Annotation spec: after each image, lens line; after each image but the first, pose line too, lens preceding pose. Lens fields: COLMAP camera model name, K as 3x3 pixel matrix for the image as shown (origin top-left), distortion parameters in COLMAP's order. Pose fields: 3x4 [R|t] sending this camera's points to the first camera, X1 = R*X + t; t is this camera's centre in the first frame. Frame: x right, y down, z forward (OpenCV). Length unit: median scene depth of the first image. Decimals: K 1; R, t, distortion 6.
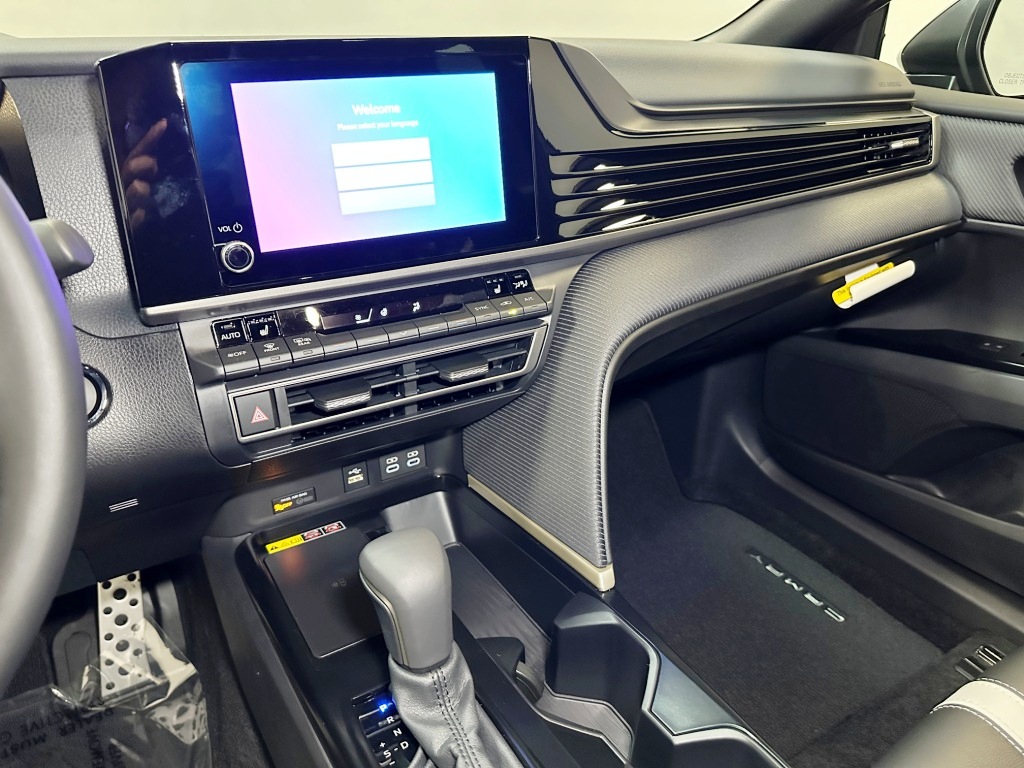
lens RADIAL K [[727.9, 0, 506.6], [0, 727.9, 376.2], [0, 0, 1]] dist [0.070815, -0.092379]
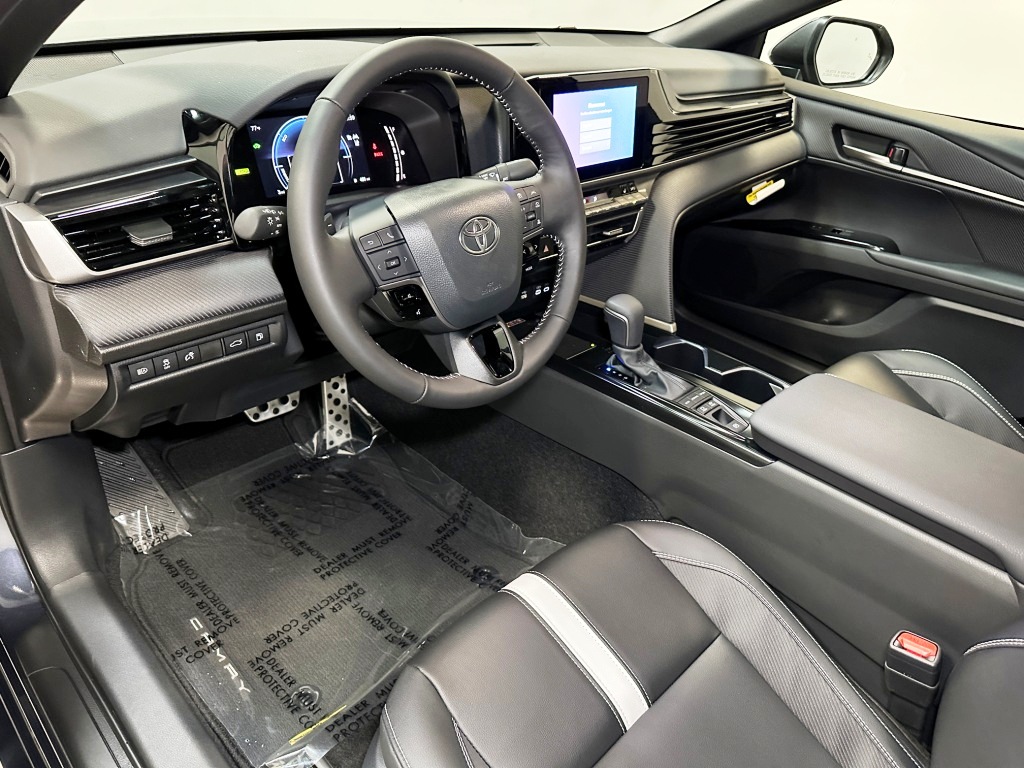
lens RADIAL K [[729.9, 0, 512.0], [0, 729.9, 384.0], [0, 0, 1]] dist [0.081490, -0.128989]
pose [[0.968315, -0.049552, 0.244766, -0.754009], [0.018570, 0.991690, 0.127300, 0.133824], [-0.249040, -0.118721, 0.961189, -0.866337]]
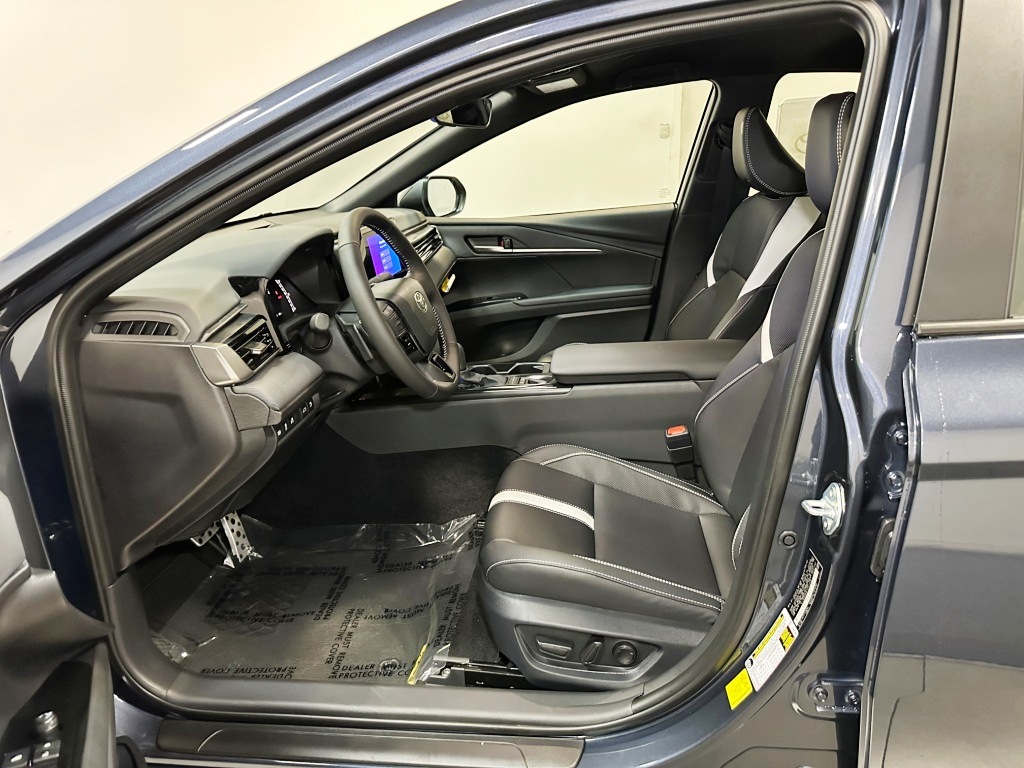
lens RADIAL K [[727.9, 0, 506.6], [0, 727.9, 376.2], [0, 0, 1]] dist [0.070815, -0.092379]
pose [[0.610737, -0.268603, 0.744885, -1.959366], [0.379638, 0.924868, 0.022236, 0.289737], [-0.694892, 0.269207, 0.666823, -1.202106]]
